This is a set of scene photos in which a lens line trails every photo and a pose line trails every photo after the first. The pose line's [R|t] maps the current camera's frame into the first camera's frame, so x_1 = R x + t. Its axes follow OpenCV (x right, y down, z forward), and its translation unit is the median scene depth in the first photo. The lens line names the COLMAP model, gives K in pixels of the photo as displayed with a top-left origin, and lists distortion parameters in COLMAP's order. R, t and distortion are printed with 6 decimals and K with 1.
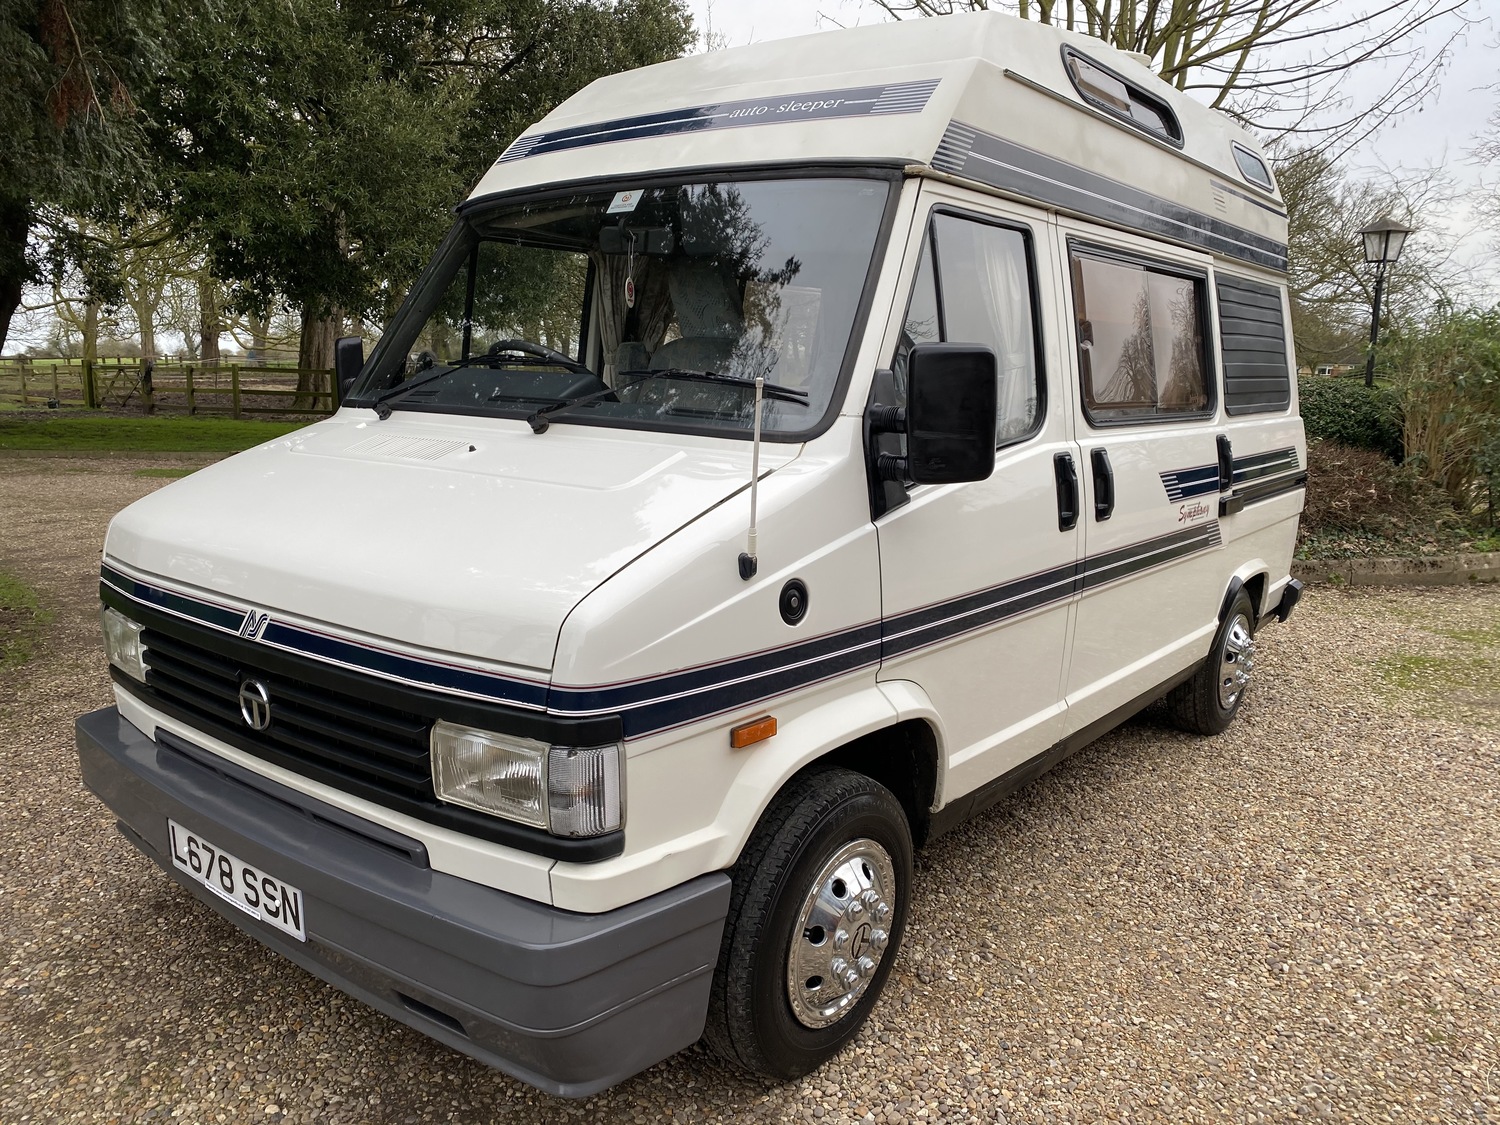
lens RADIAL K [[1152.3, 0, 756.0], [0, 1152.3, 589.8], [0, 0, 1]] dist [-0.002917, -0.000687]
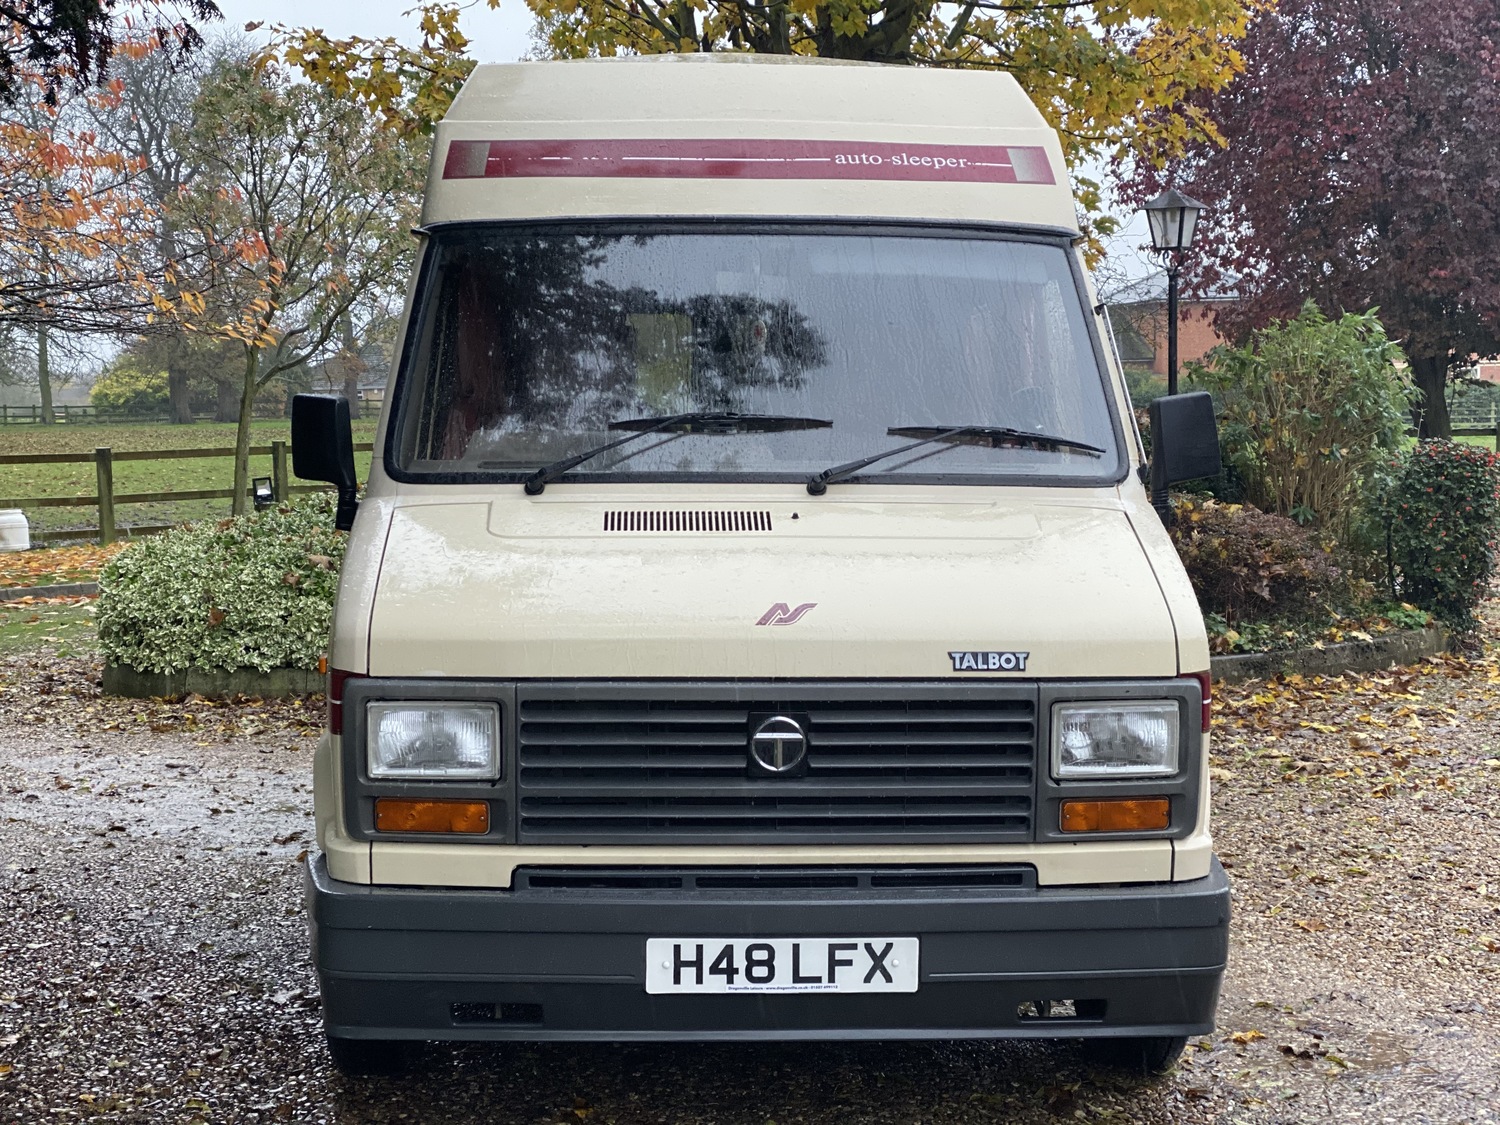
lens RADIAL K [[2290.3, 0, 750.0], [0, 2290.3, 562.5], [0, 0, 1]] dist [0.007343, -0.004046]
pose [[0.767297, -0.072834, 0.637143, -1.508886], [0.143556, 0.987824, -0.059960, 0.026400], [-0.625018, 0.137473, 0.768410, -0.435190]]
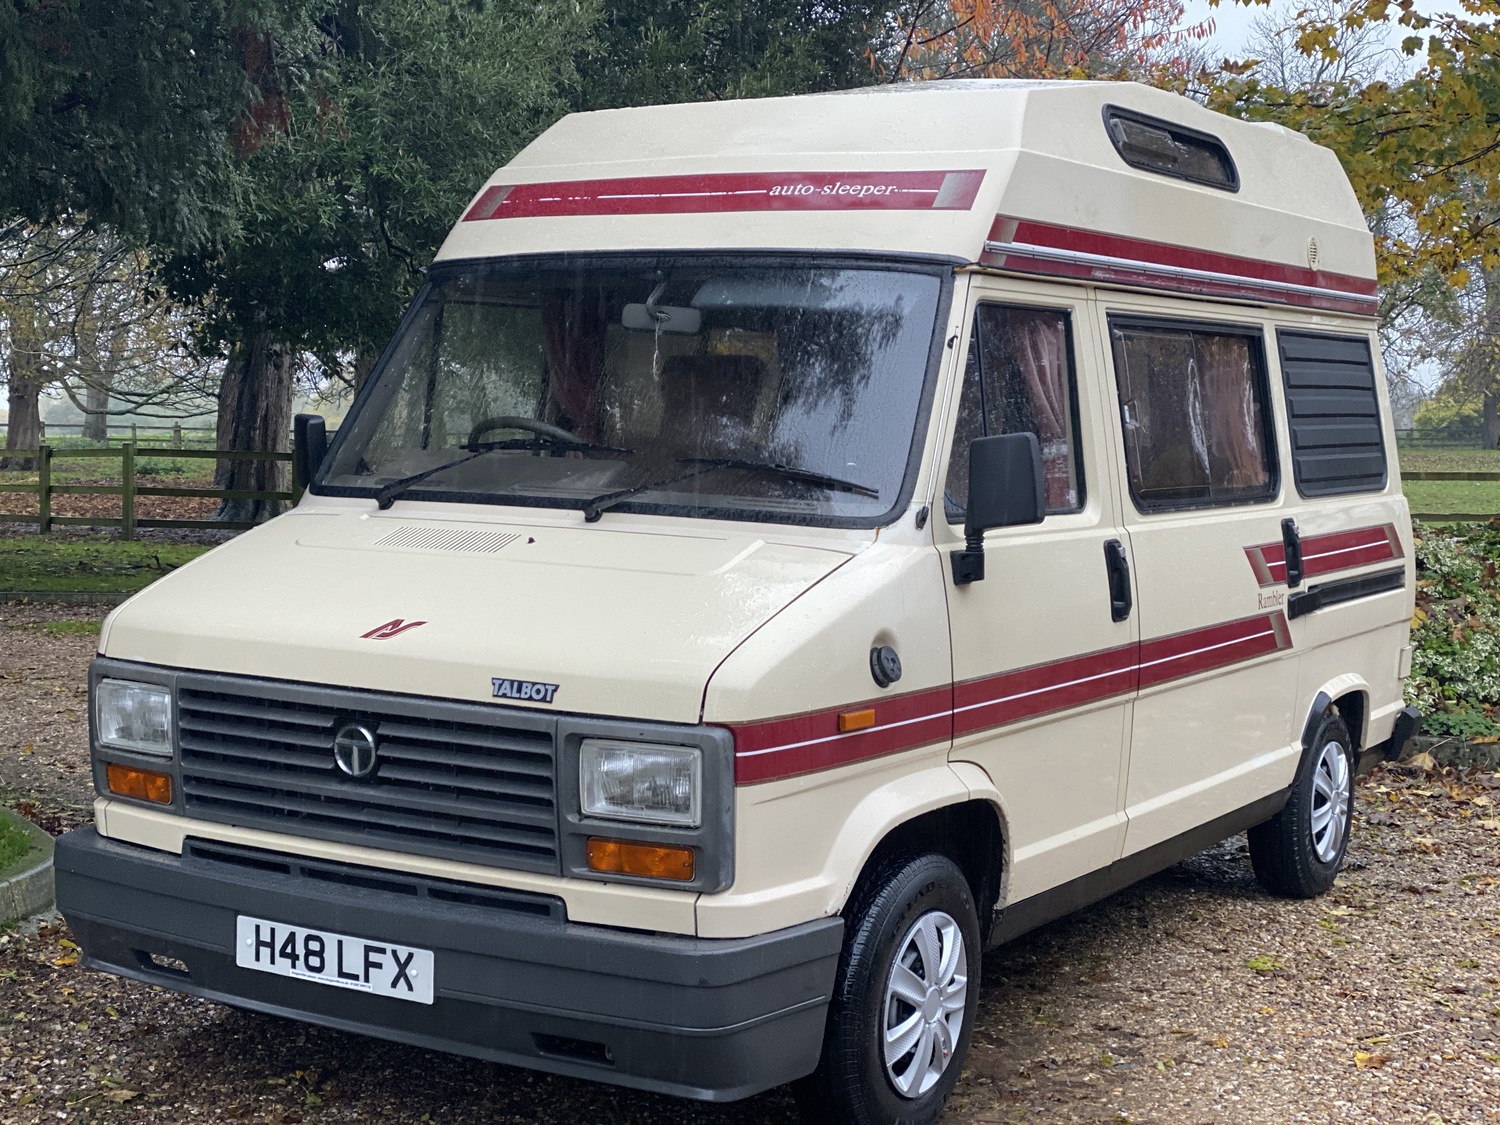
lens RADIAL K [[2250.5, 0, 750.0], [0, 2250.5, 562.5], [0, 0, 1]] dist [0.128410, -0.120133]
pose [[0.993843, -0.011145, 0.110234, -0.278310], [0.024418, 0.992497, -0.119802, 0.137210], [-0.108072, 0.121756, 0.986659, -0.943735]]
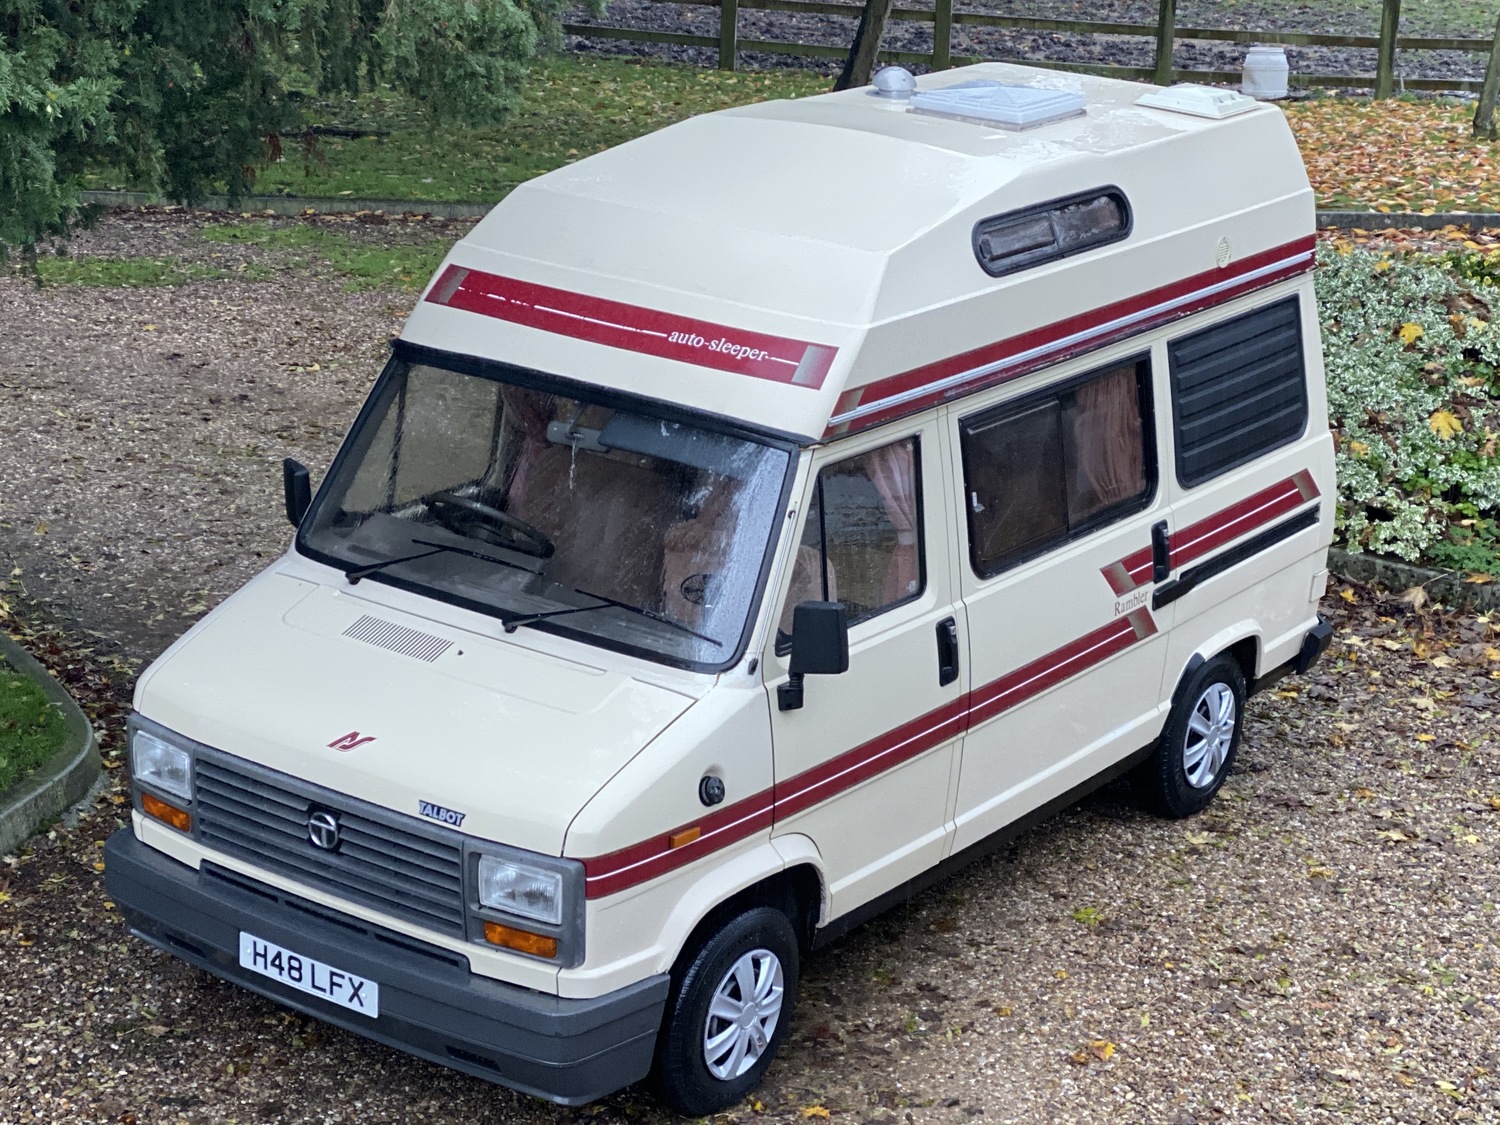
lens RADIAL K [[3141.6, 0, 752.6], [0, 3141.6, 596.0], [0, 0, 1]] dist [-0.043852, 2.339672]
pose [[0.998834, 0.009426, 0.047351, -0.090004], [-0.015138, 0.992442, 0.121773, -0.622010], [-0.045846, -0.122348, 0.991428, -2.511637]]
